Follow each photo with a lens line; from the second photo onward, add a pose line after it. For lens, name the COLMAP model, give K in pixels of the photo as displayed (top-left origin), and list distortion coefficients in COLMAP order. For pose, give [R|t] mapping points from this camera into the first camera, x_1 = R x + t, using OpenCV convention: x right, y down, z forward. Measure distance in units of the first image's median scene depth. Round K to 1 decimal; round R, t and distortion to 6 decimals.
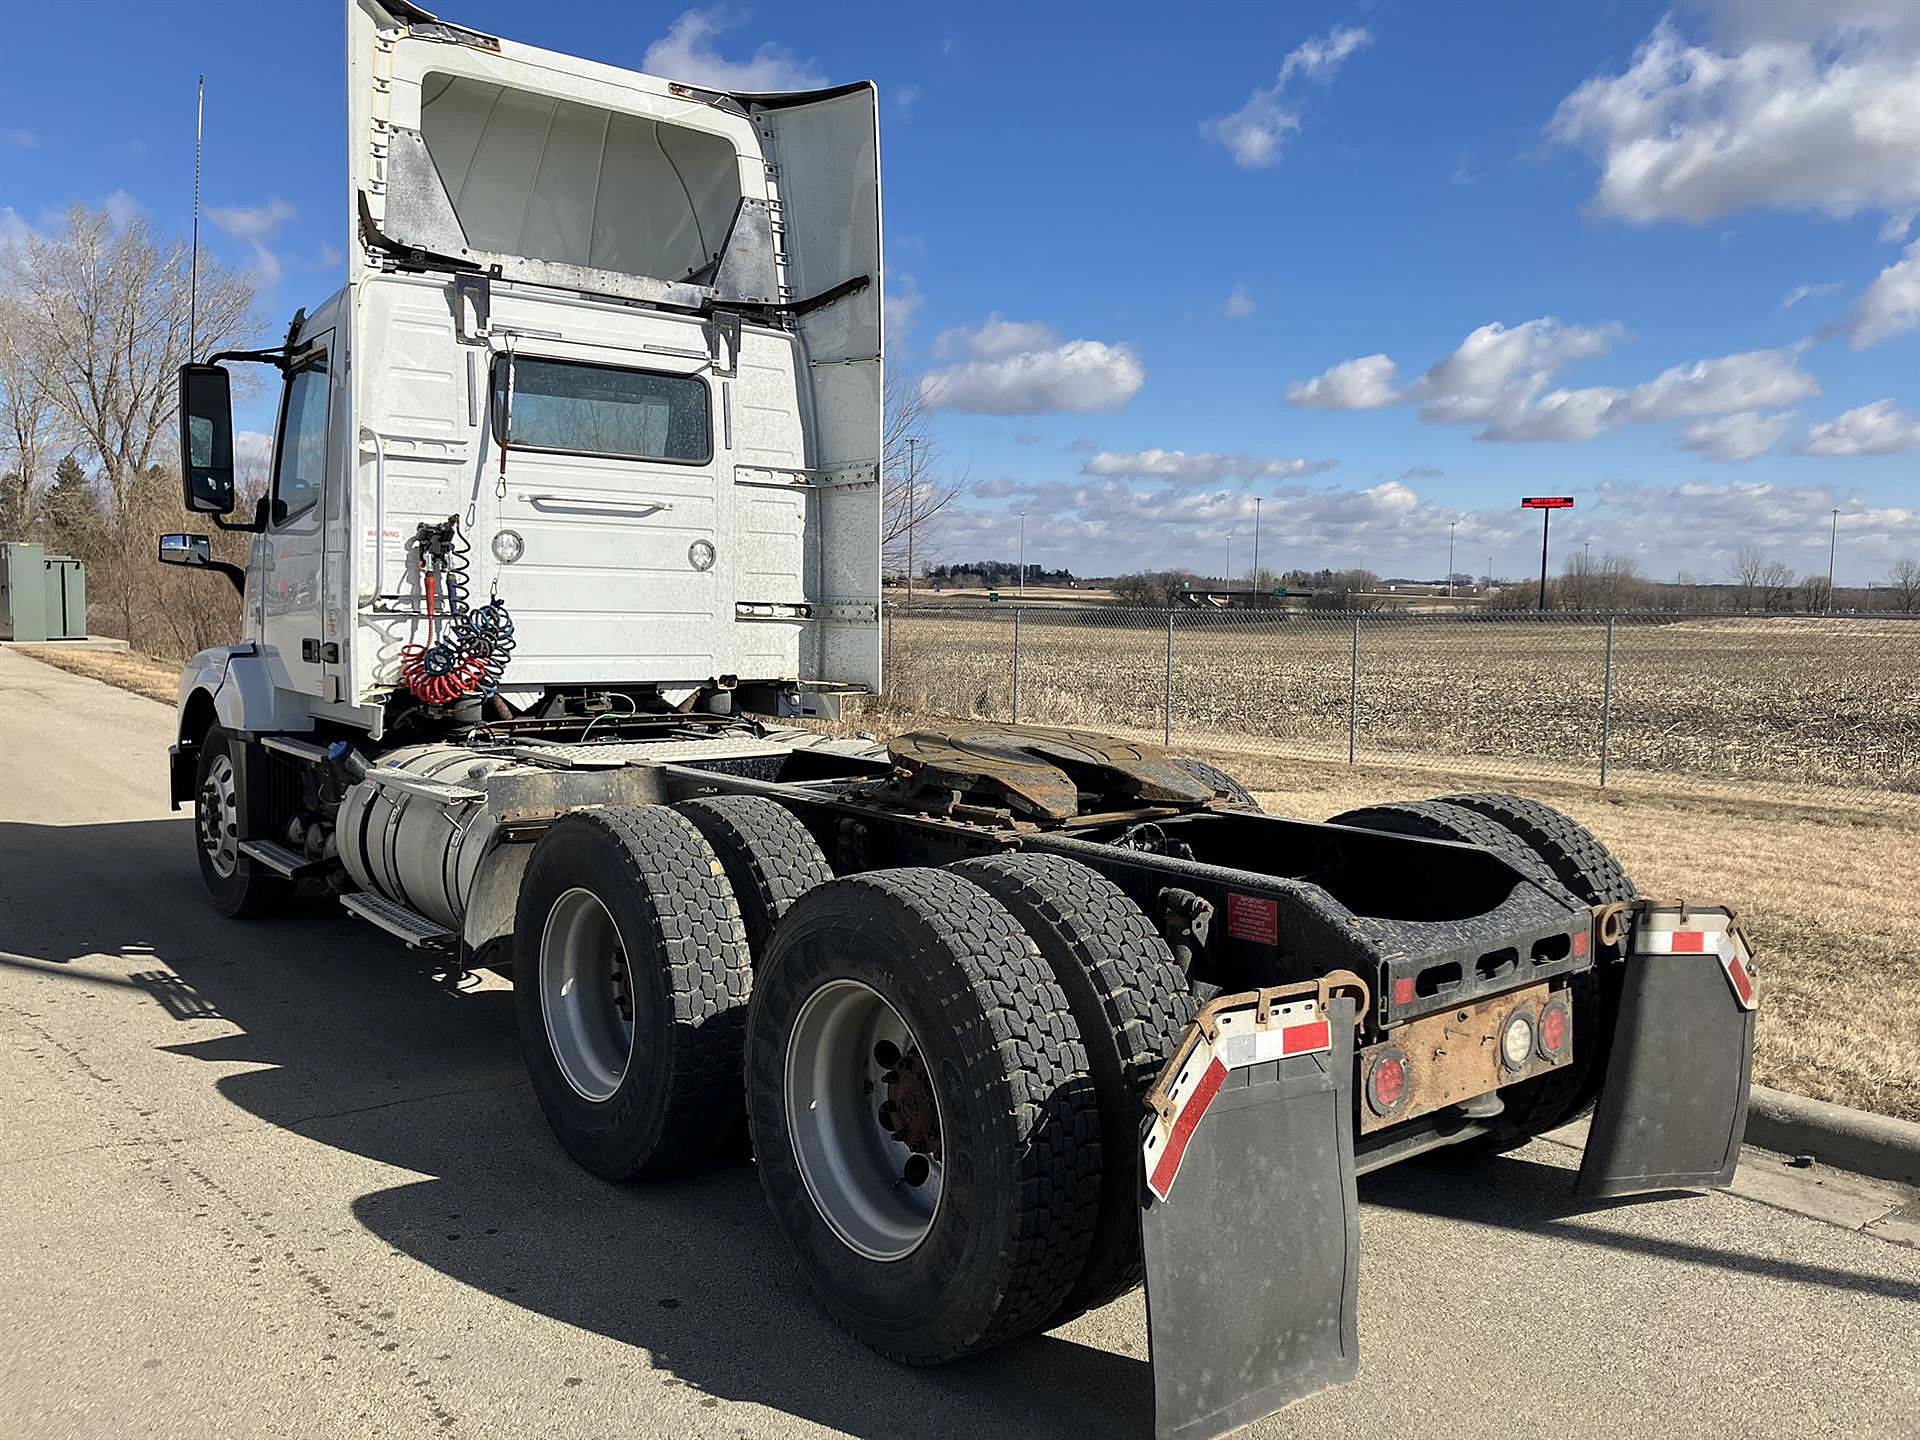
lens RADIAL K [[1475.7, 0, 946.2], [0, 1475.7, 723.9], [0, 0, 1]] dist [-0.054441, 0.001067]
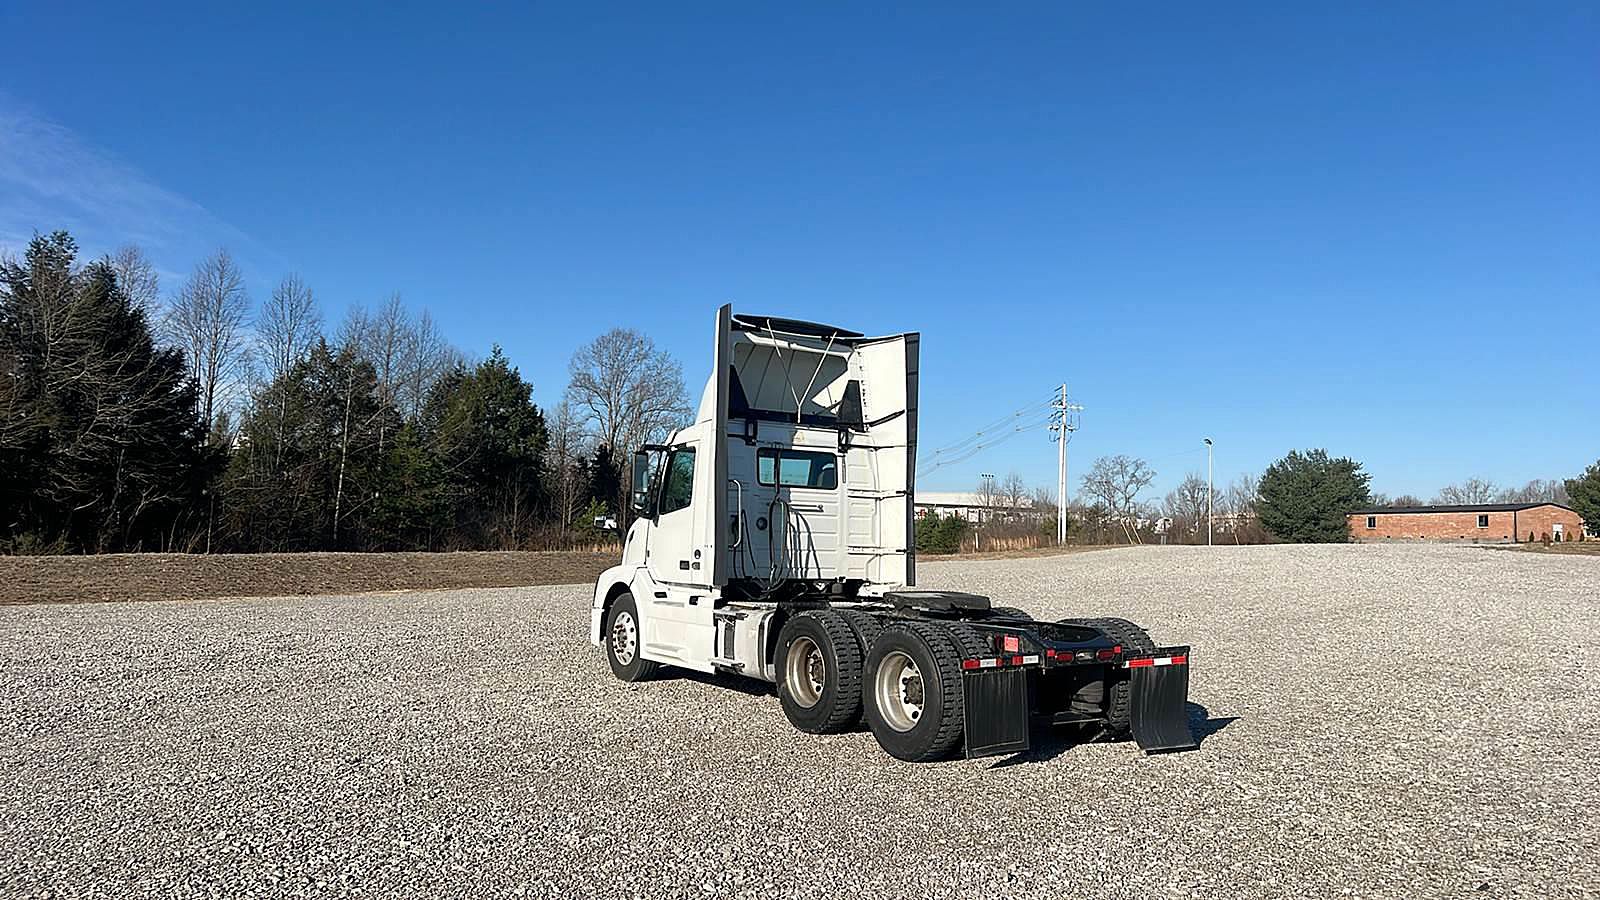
lens RADIAL K [[1241.2, 0, 803.4], [0, 1241.2, 434.2], [0, 0, 1]] dist [0.031672, 0.008440]
pose [[0.990849, -0.008655, -0.134697, 0.062905], [-0.012646, 0.987600, -0.156482, 0.056319], [0.134382, 0.156753, 0.978453, -1.036655]]
